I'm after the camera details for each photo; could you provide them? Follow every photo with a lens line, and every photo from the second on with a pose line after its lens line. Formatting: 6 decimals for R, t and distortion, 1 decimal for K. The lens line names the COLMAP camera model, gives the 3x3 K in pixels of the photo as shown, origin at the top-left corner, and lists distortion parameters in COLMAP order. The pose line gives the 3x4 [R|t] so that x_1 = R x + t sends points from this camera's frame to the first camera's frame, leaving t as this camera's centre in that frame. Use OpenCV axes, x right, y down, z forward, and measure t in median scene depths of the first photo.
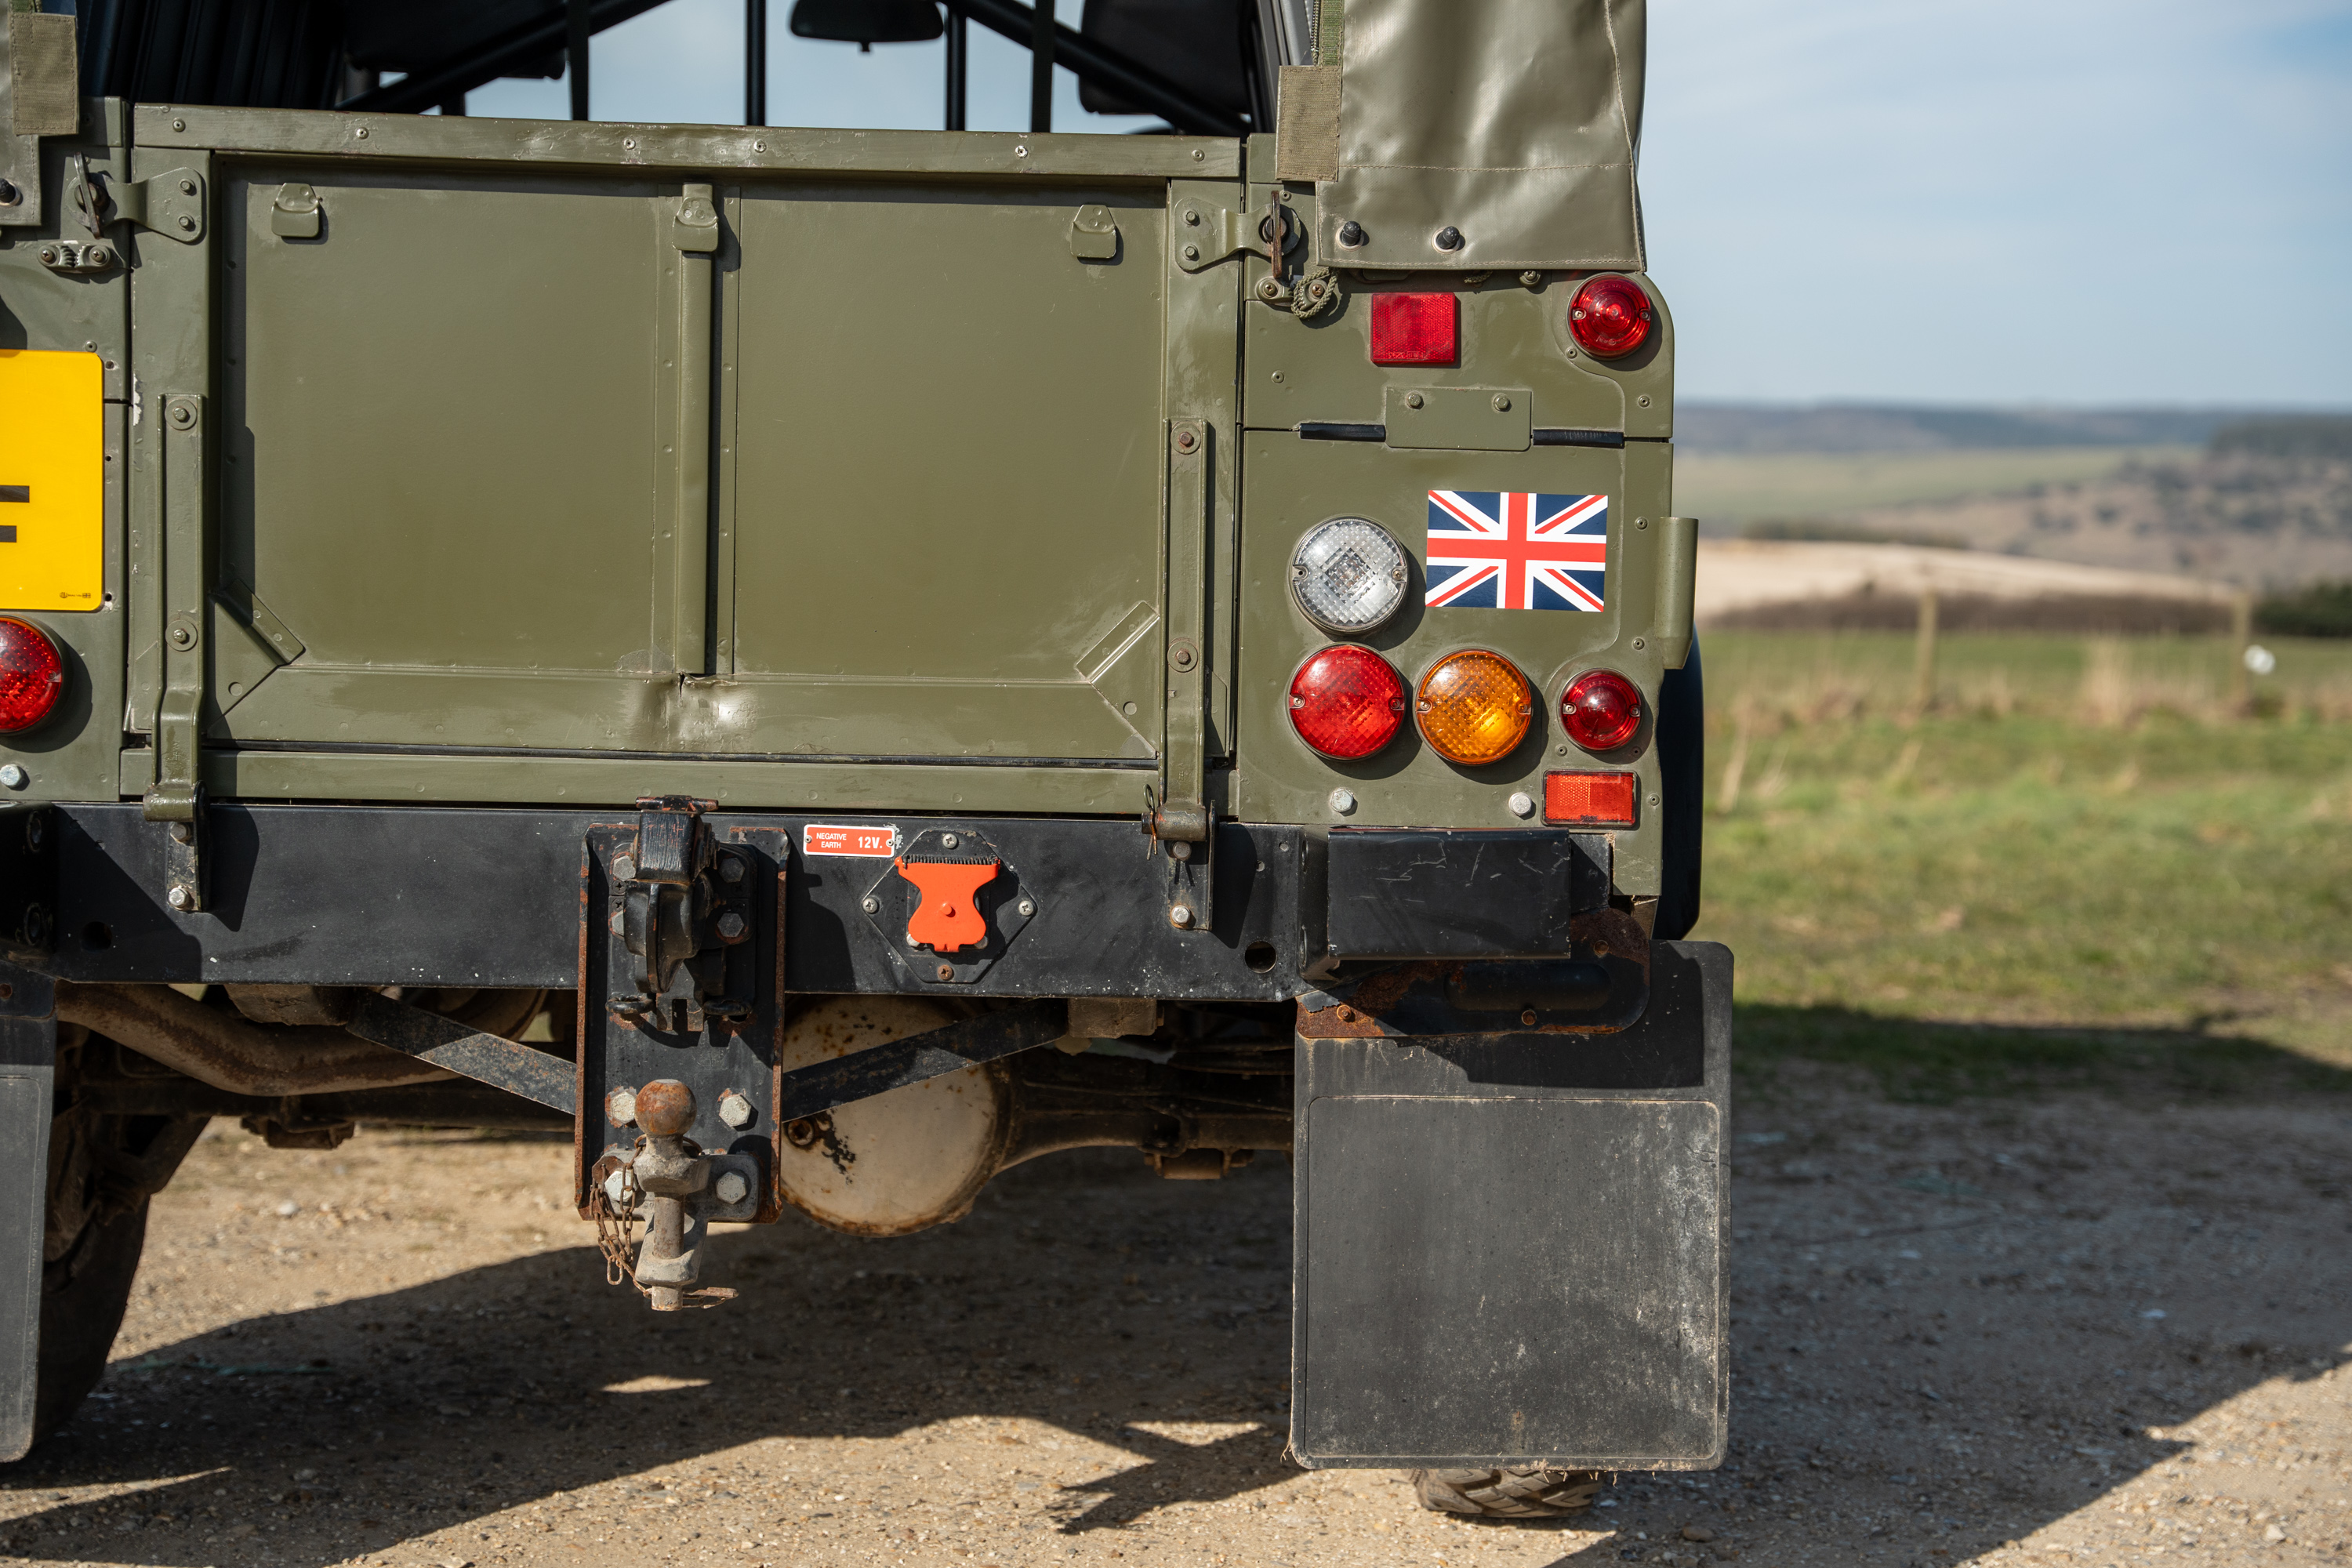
lens RADIAL K [[3819.3, 0, 1176.0], [0, 3819.3, 784.0], [0, 0, 1]] dist [0.159865, 0.066092]
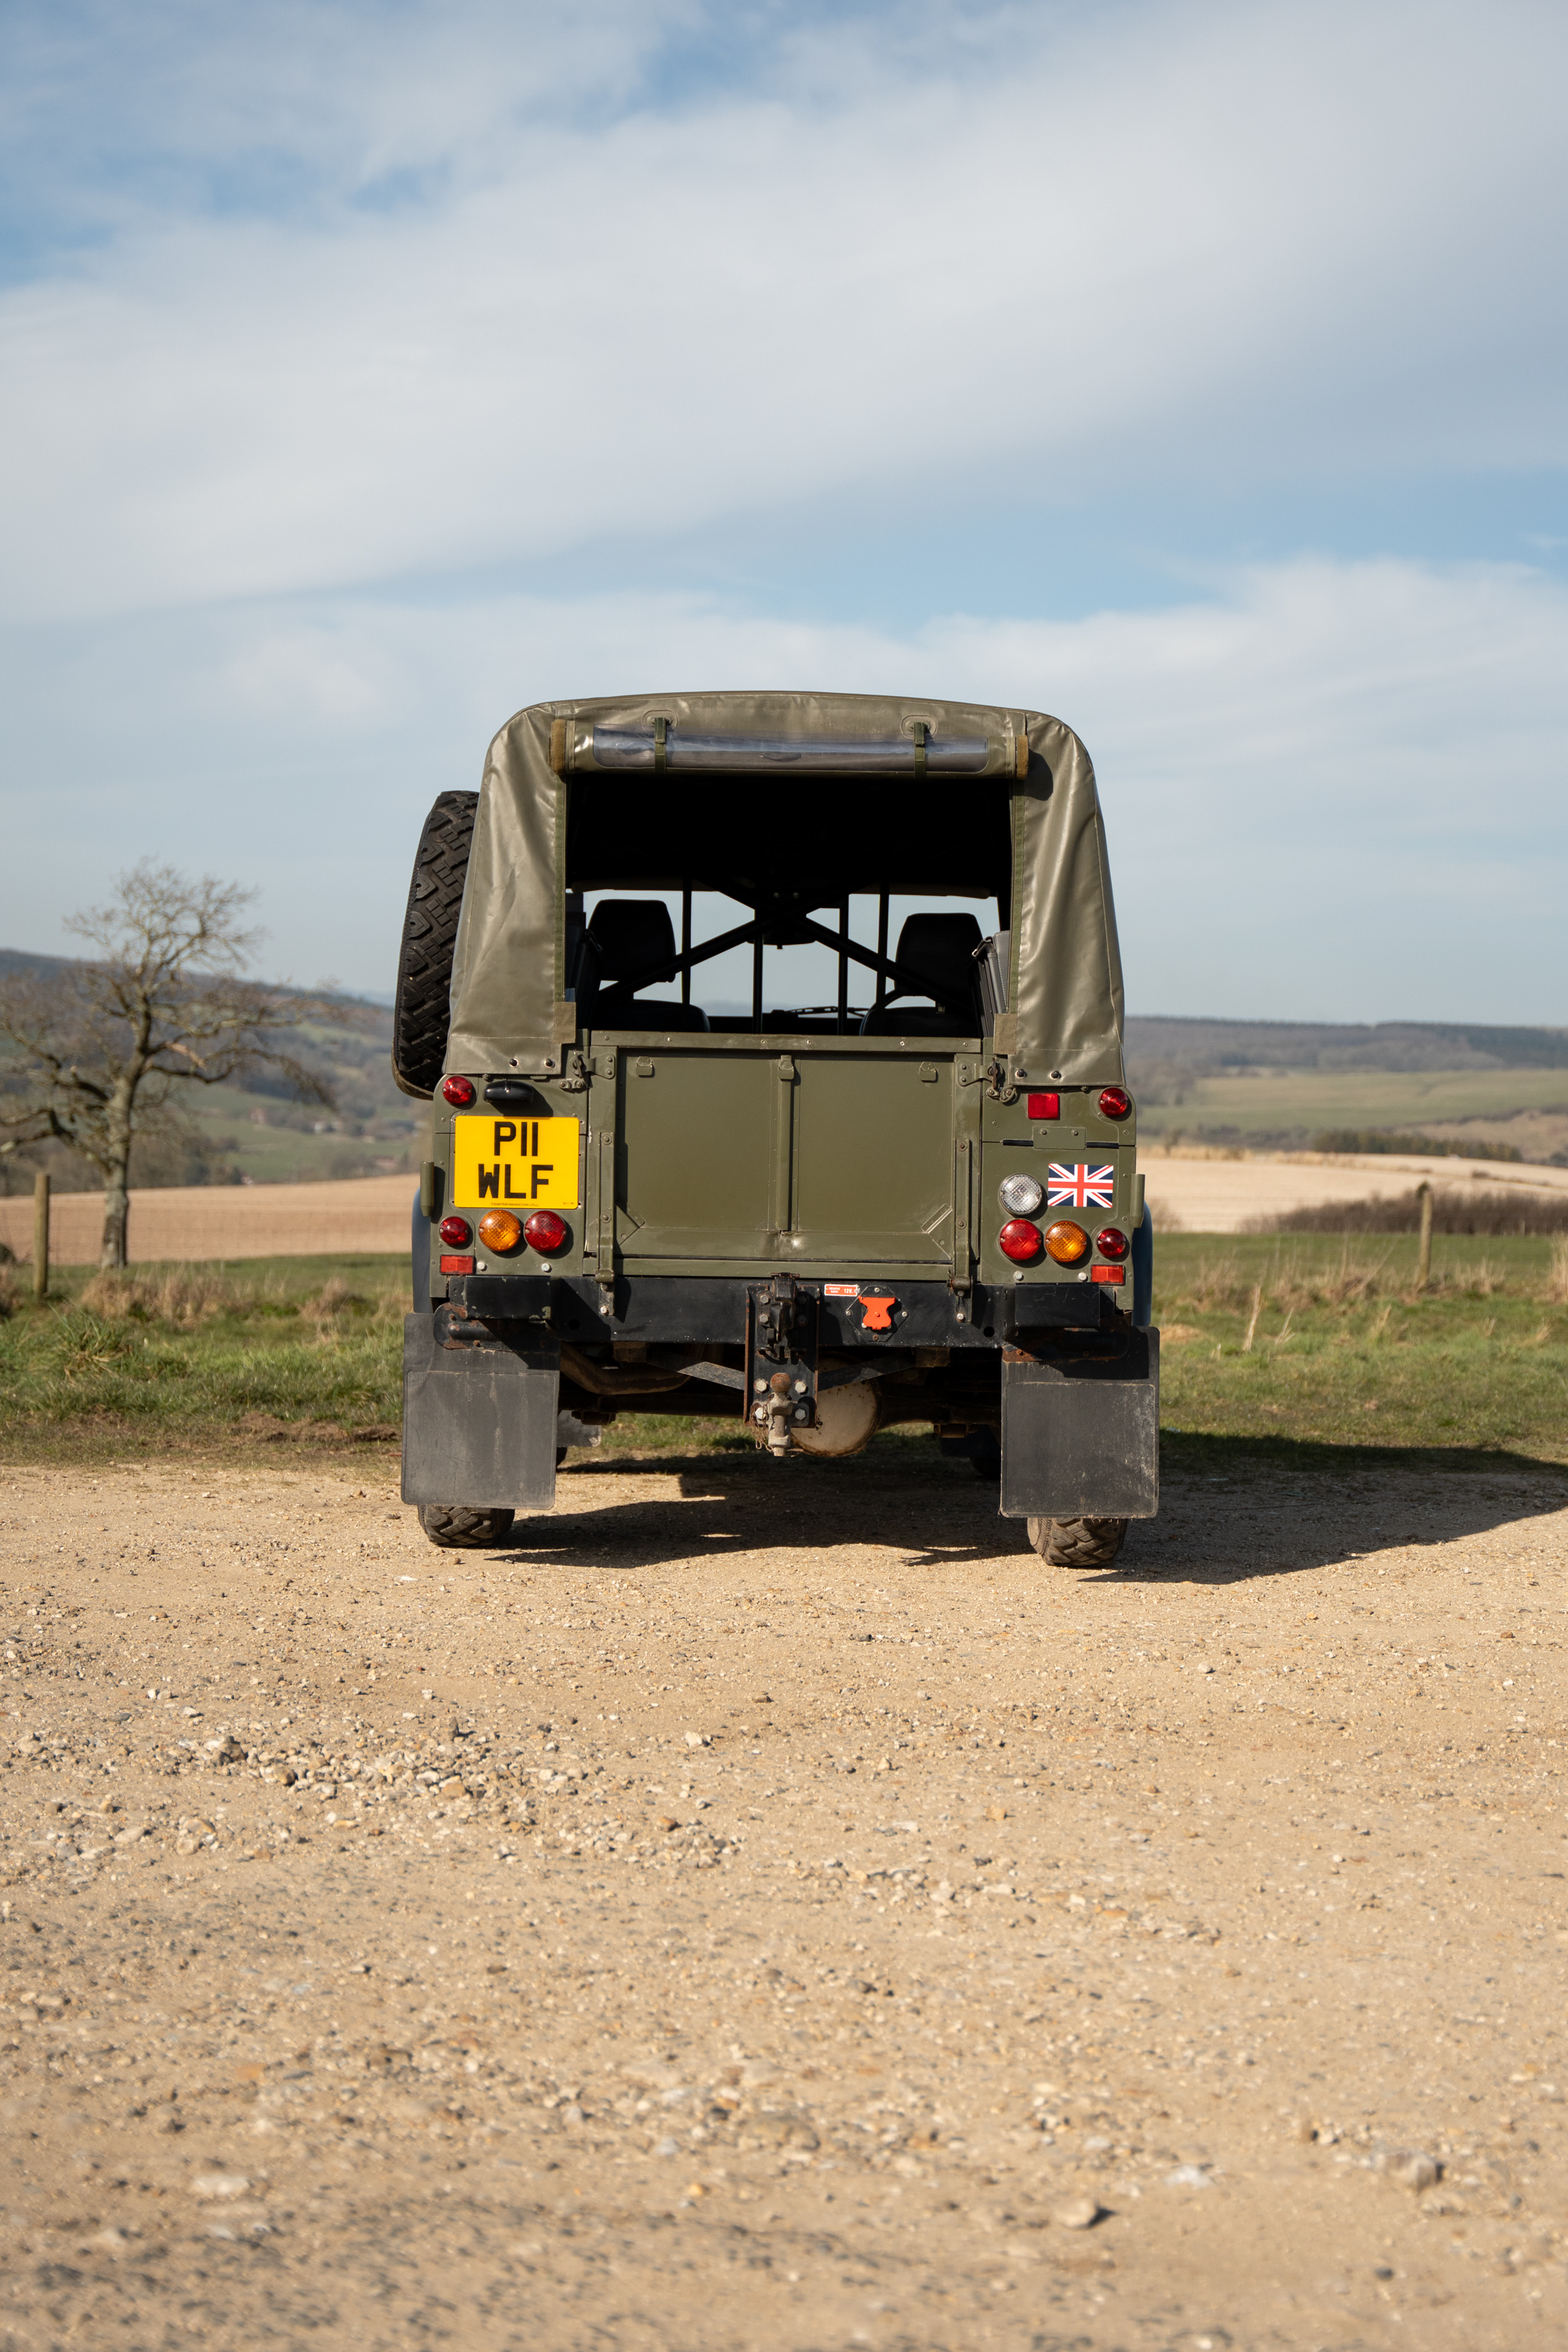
lens RADIAL K [[3524.1, 0, 784.0], [0, 3524.1, 1176.0], [0, 0, 1]] dist [0.019119, 0.064660]
pose [[0.999993, -0.001468, -0.003447, -0.117942], [0.001272, 0.998417, -0.056234, 0.075974], [0.003524, 0.056230, 0.998412, -1.561093]]
